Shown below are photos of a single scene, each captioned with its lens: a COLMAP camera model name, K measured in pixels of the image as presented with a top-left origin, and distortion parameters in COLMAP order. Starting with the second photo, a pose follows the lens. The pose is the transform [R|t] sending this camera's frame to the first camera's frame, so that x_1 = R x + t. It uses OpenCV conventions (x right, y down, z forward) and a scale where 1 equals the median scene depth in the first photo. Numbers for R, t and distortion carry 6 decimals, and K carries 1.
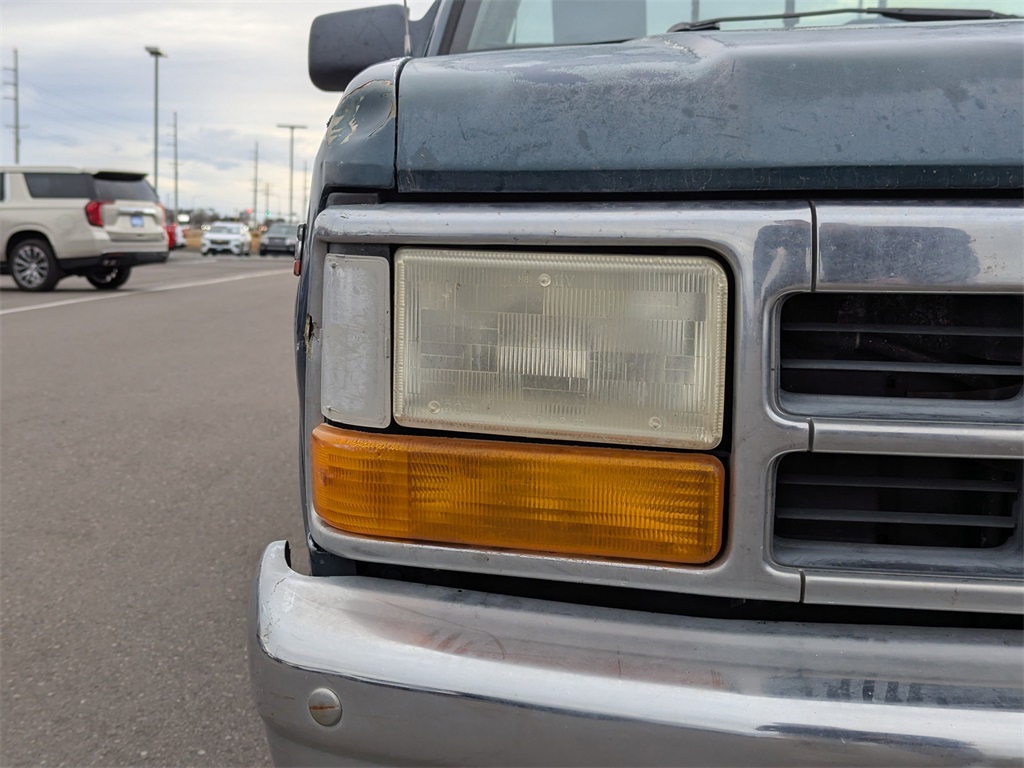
lens RADIAL K [[1490.2, 0, 512.0], [0, 1490.2, 384.0], [0, 0, 1]] dist [0.036871, 0.005583]
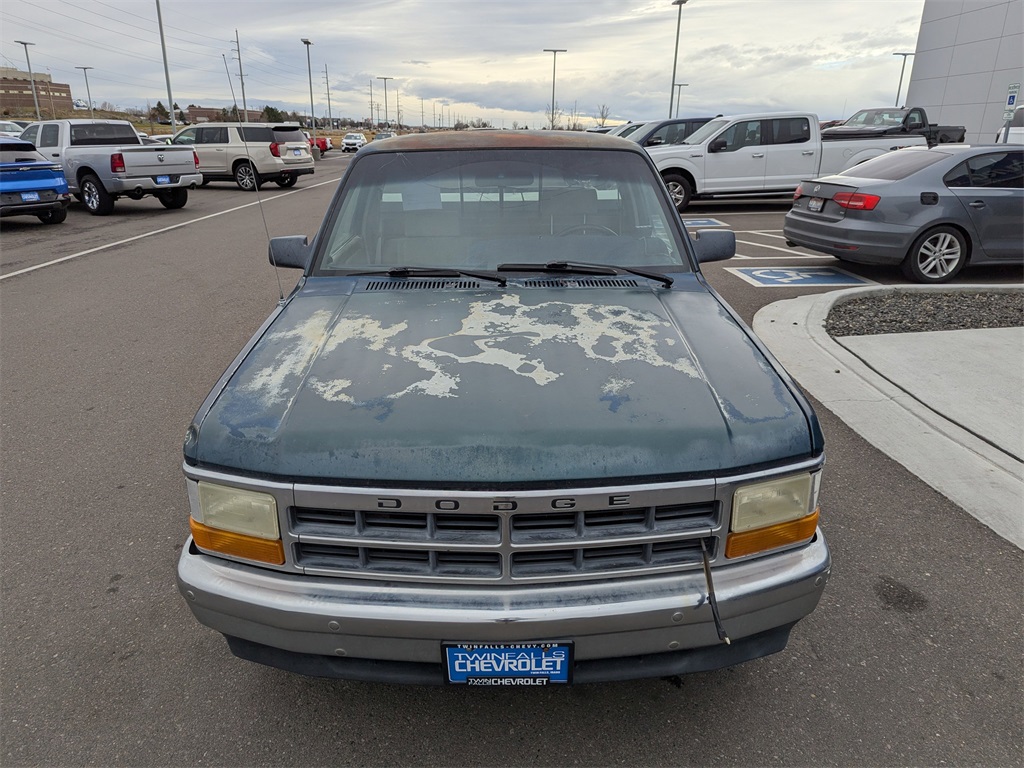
lens RADIAL K [[731.7, 0, 515.0], [0, 731.7, 388.0], [0, 0, 1]] dist [0.055597, -0.031886]
pose [[0.999832, -0.017908, 0.003872, 0.680617], [0.016500, 0.971931, 0.234685, -0.701200], [-0.007966, -0.234582, 0.972064, -0.706504]]
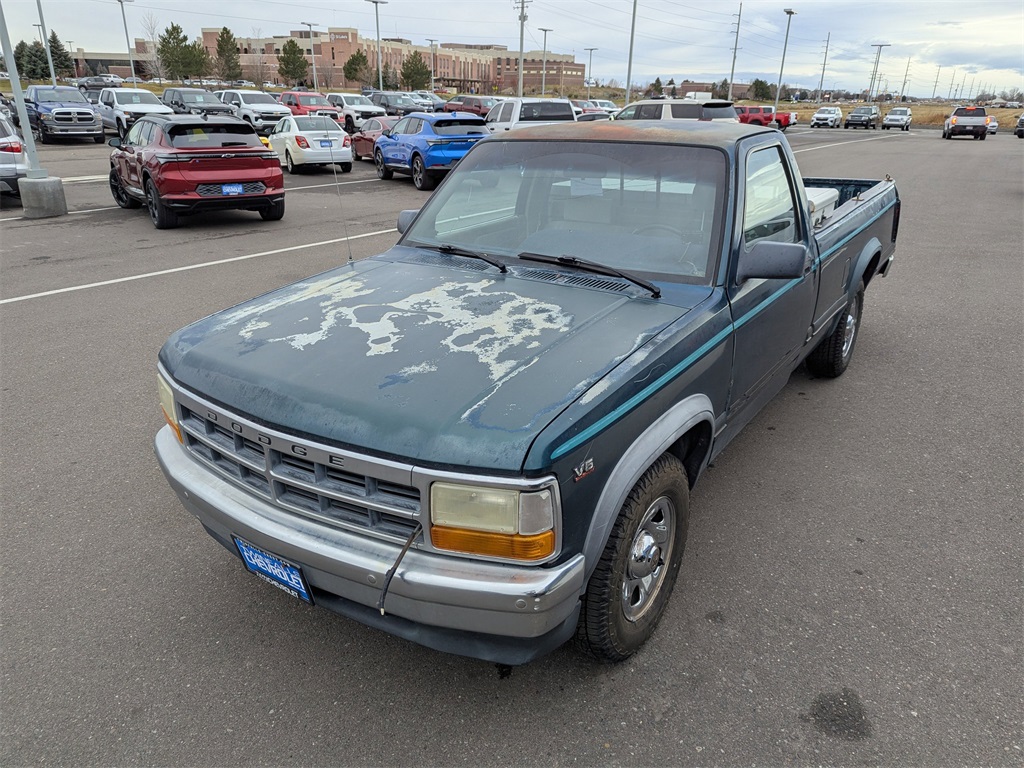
lens RADIAL K [[735.3, 0, 502.9], [0, 735.3, 409.8], [0, 0, 1]] dist [0.058990, -0.040318]
pose [[0.820407, 0.212136, -0.530971, 2.244547], [-0.053808, 0.953152, 0.297669, -0.775327], [0.569242, -0.215639, 0.793387, -0.393933]]
